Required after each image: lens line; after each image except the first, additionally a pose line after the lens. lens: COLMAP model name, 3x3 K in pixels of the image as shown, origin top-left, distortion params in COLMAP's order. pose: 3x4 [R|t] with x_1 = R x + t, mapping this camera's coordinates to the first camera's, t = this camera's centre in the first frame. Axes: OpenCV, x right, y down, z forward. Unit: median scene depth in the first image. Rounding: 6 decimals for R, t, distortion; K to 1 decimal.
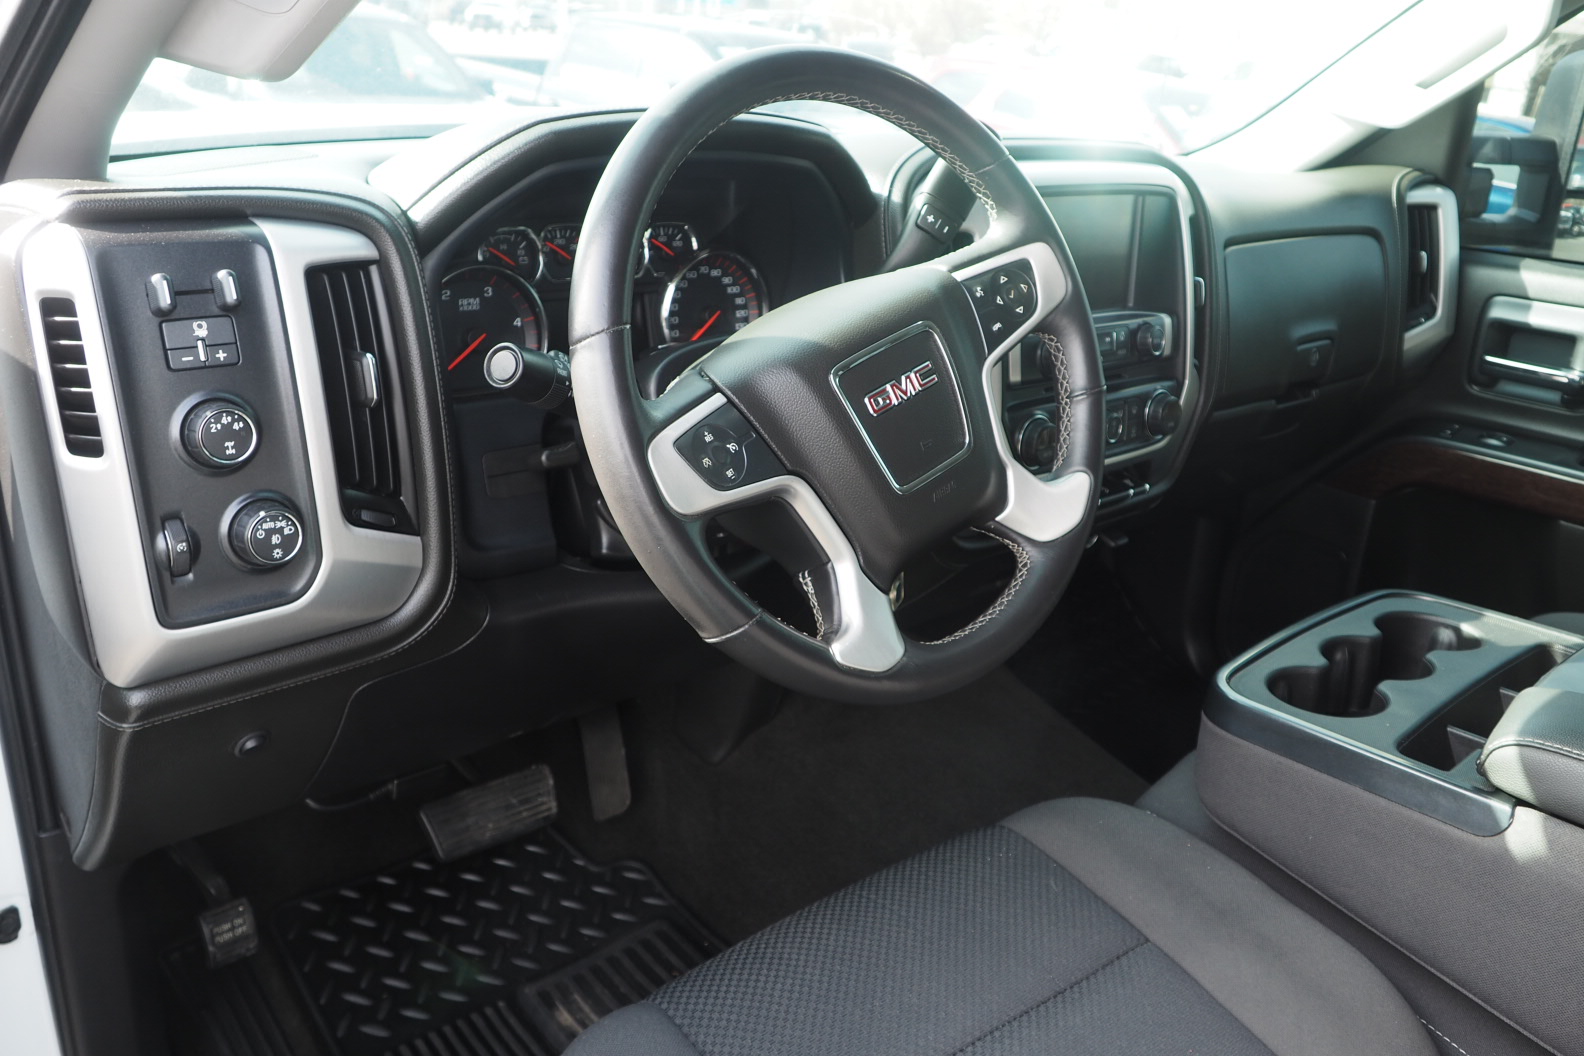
lens RADIAL K [[1241.8, 0, 829.9], [0, 1241.8, 520.5], [0, 0, 1]] dist [-0.022130, 0.005306]
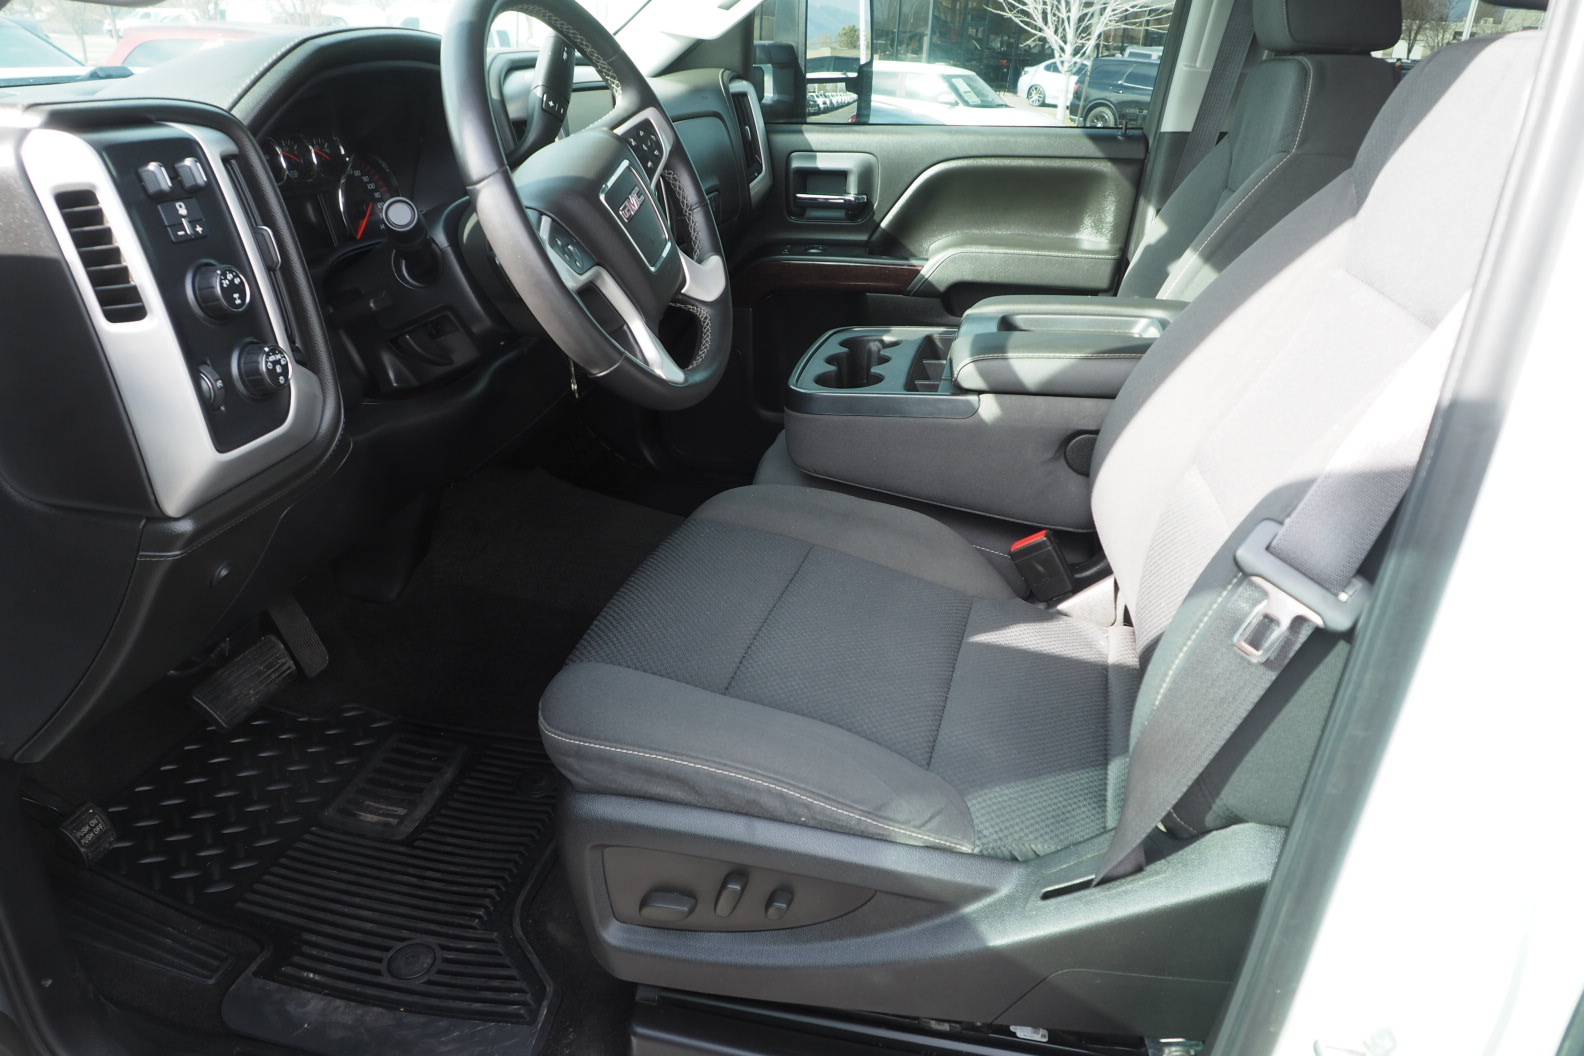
lens RADIAL K [[1130.5, 0, 792.0], [0, 1130.5, 528.0], [0, 0, 1]] dist [-0.024212, 0.006242]
pose [[0.798816, -0.279835, 0.532527, -0.511666], [0.244592, 0.959831, 0.137477, 0.106267], [-0.549607, 0.020433, 0.835174, -0.192988]]
